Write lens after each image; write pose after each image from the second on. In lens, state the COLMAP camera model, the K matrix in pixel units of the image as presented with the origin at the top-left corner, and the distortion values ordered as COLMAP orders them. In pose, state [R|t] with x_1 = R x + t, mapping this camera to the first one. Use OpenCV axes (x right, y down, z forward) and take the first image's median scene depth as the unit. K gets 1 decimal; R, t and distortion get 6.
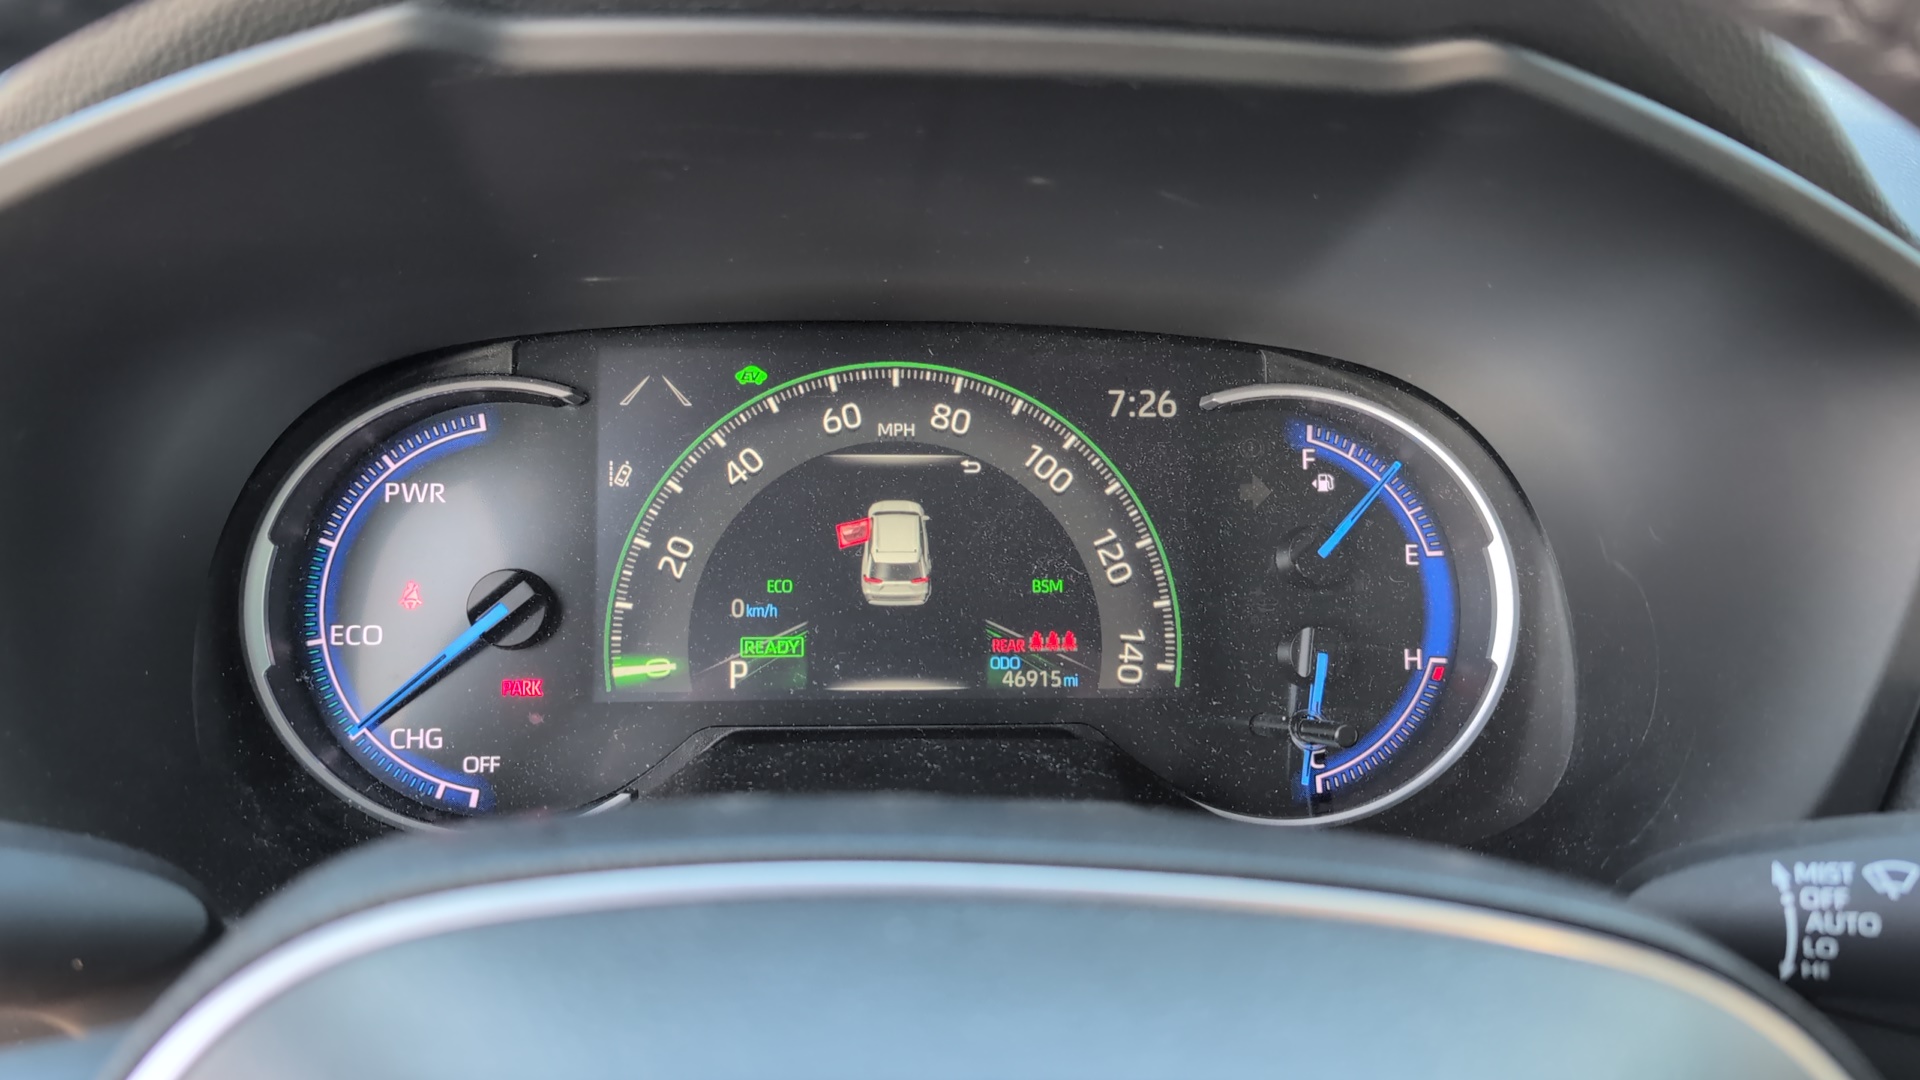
lens RADIAL K [[1612.8, 0, 960.0], [0, 1612.8, 540.0], [0, 0, 1]] dist [0.013987, -0.004721]
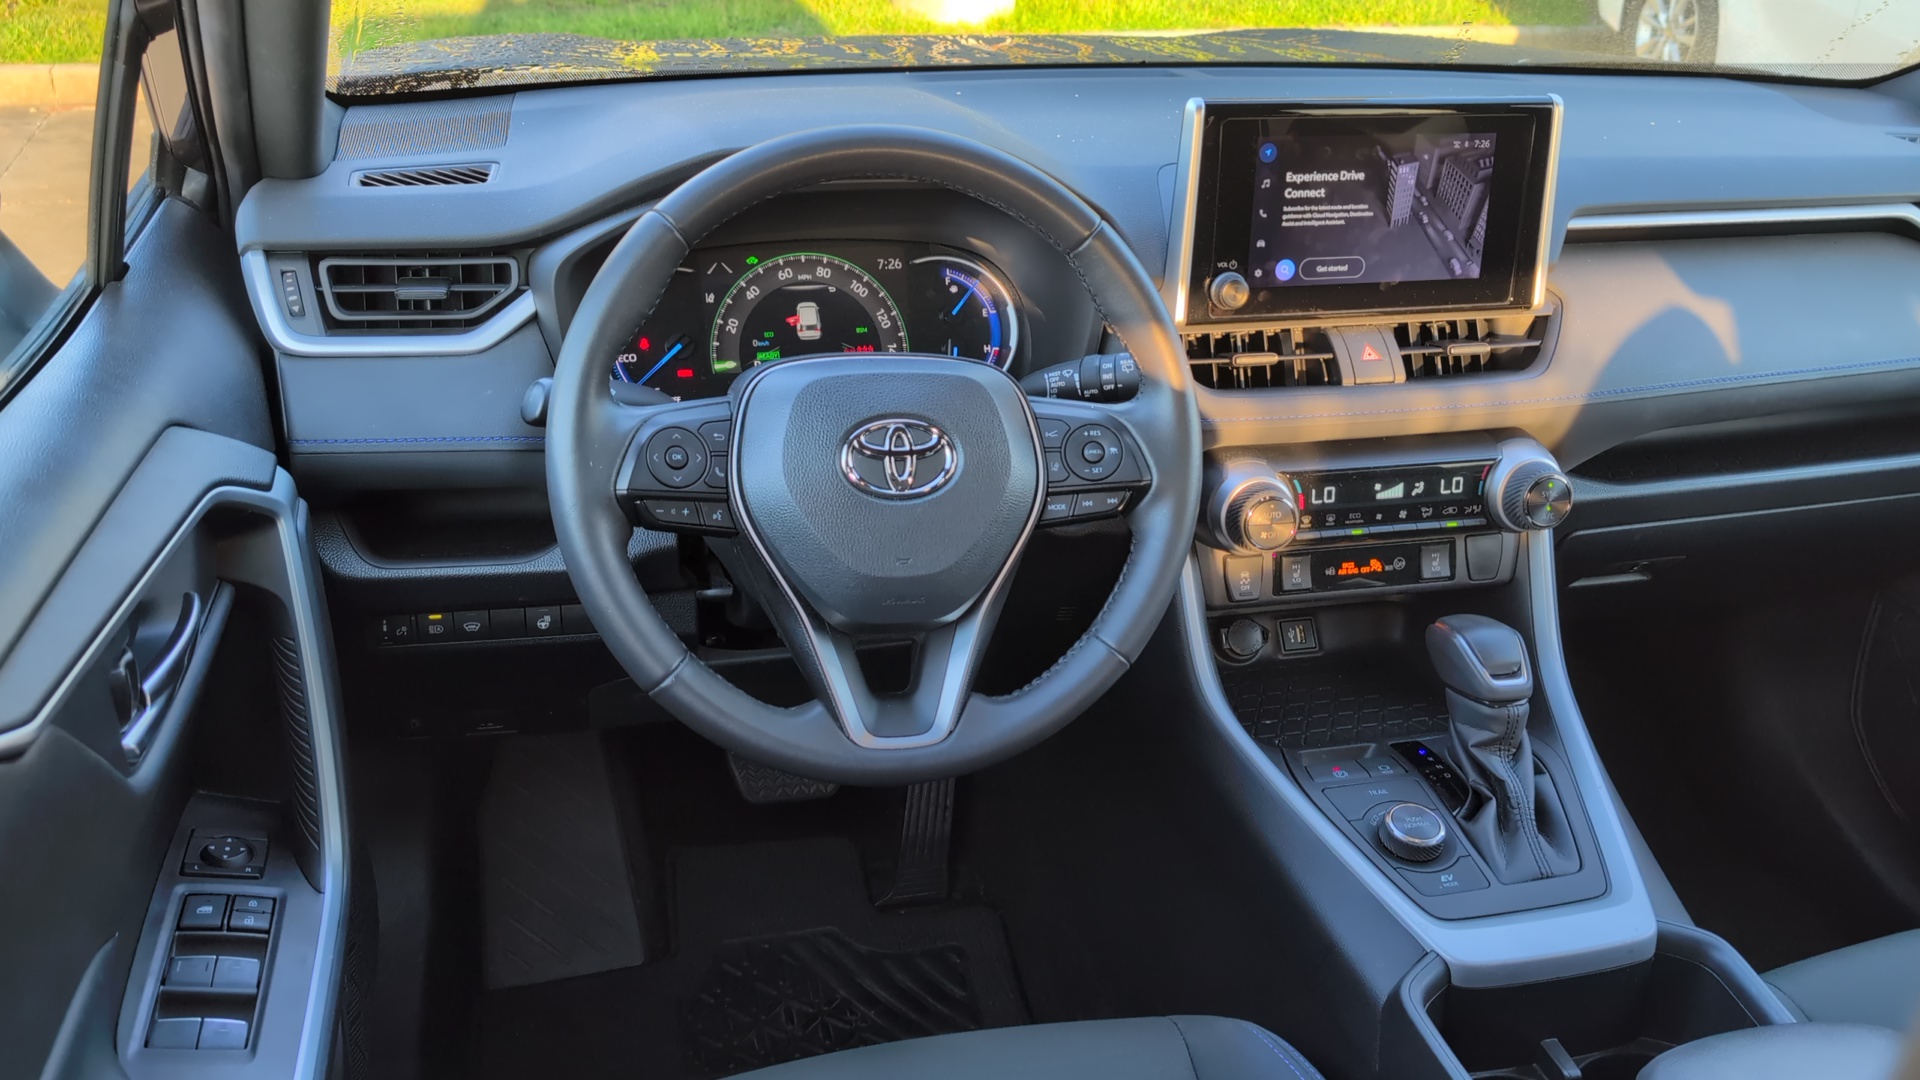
lens RADIAL K [[1626.1, 0, 960.0], [0, 1626.1, 540.0], [0, 0, 1]] dist [0.063680, -0.003169]
pose [[0.985268, -0.073596, 0.154373, -0.248002], [0.055817, 0.991621, 0.116501, 0.071434], [-0.161653, -0.106168, 0.981120, -1.916657]]
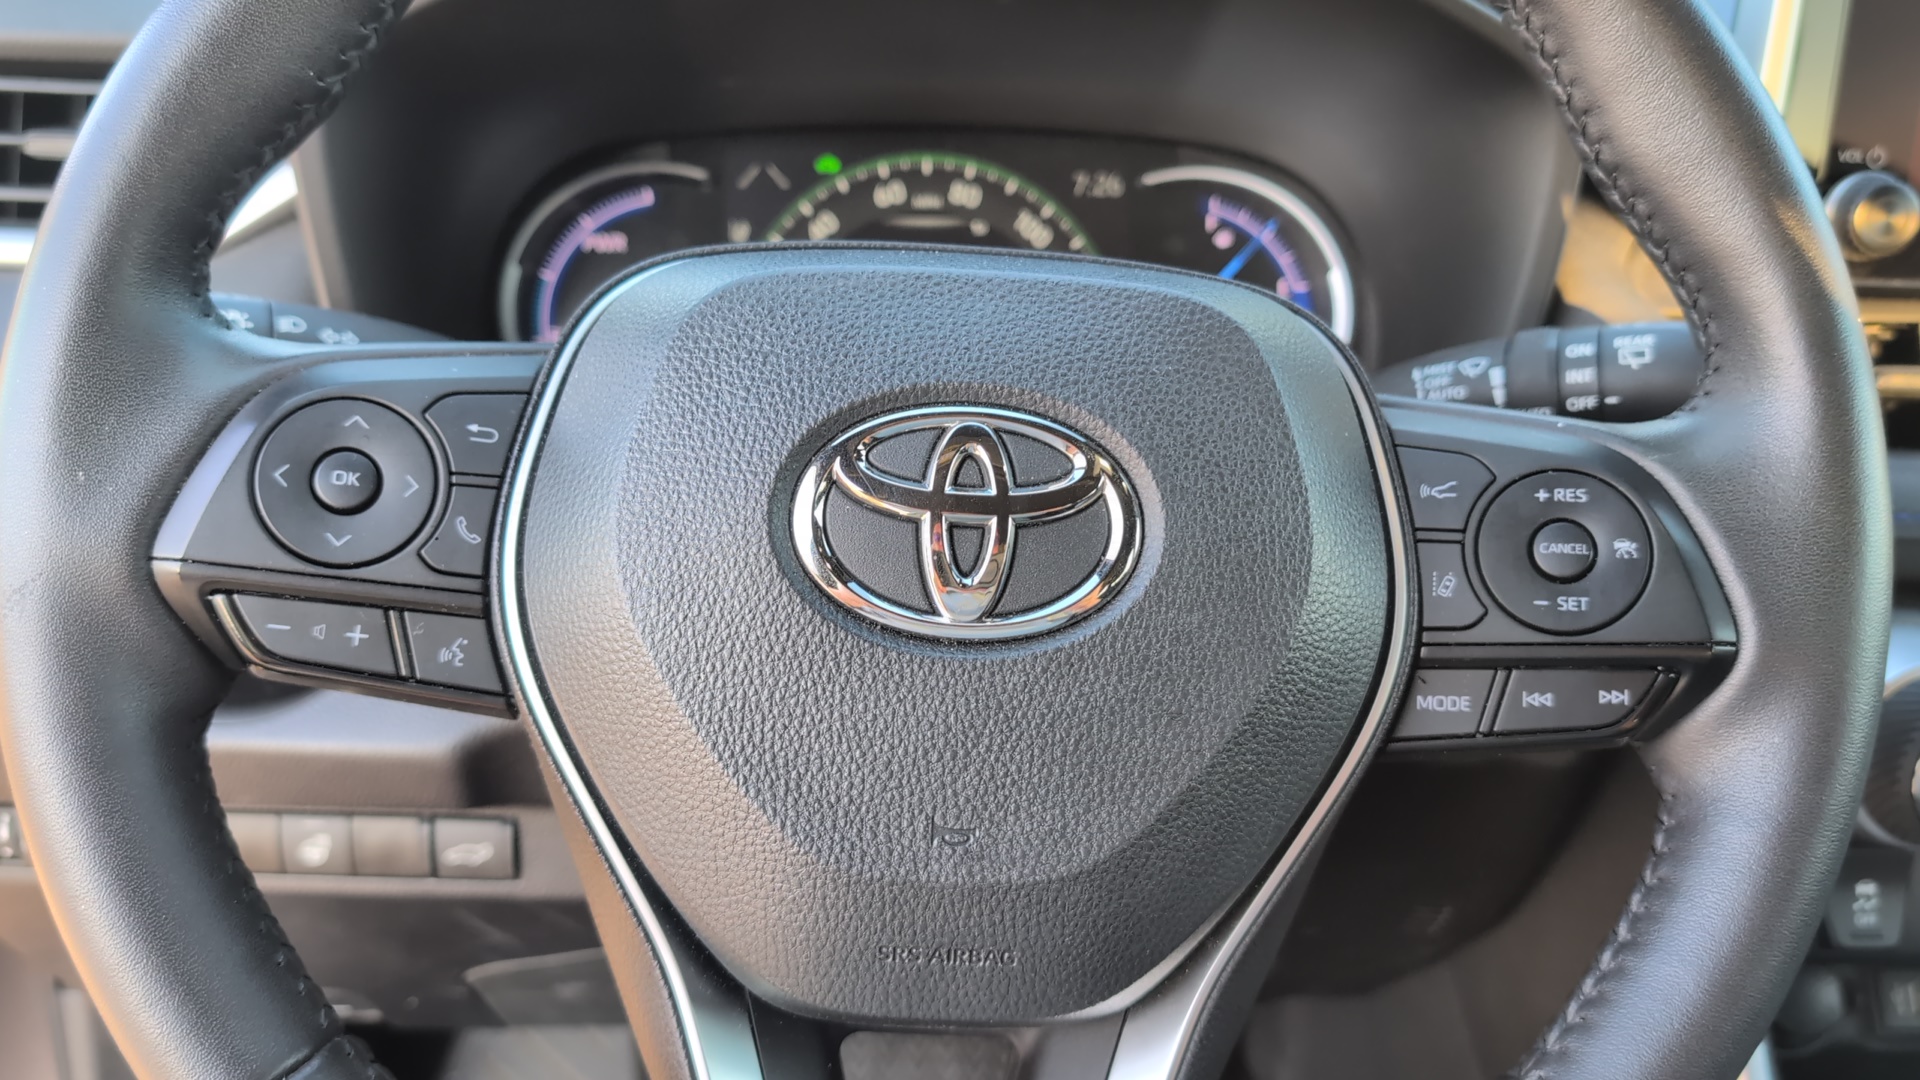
lens RADIAL K [[1612.8, 0, 960.0], [0, 1612.8, 540.0], [0, 0, 1]] dist [0.013987, -0.004721]
pose [[0.999418, 0.002758, -0.033991, 0.040053], [-0.002113, 0.999817, 0.019011, 0.208238], [0.034037, -0.018928, 0.999241, -0.457944]]
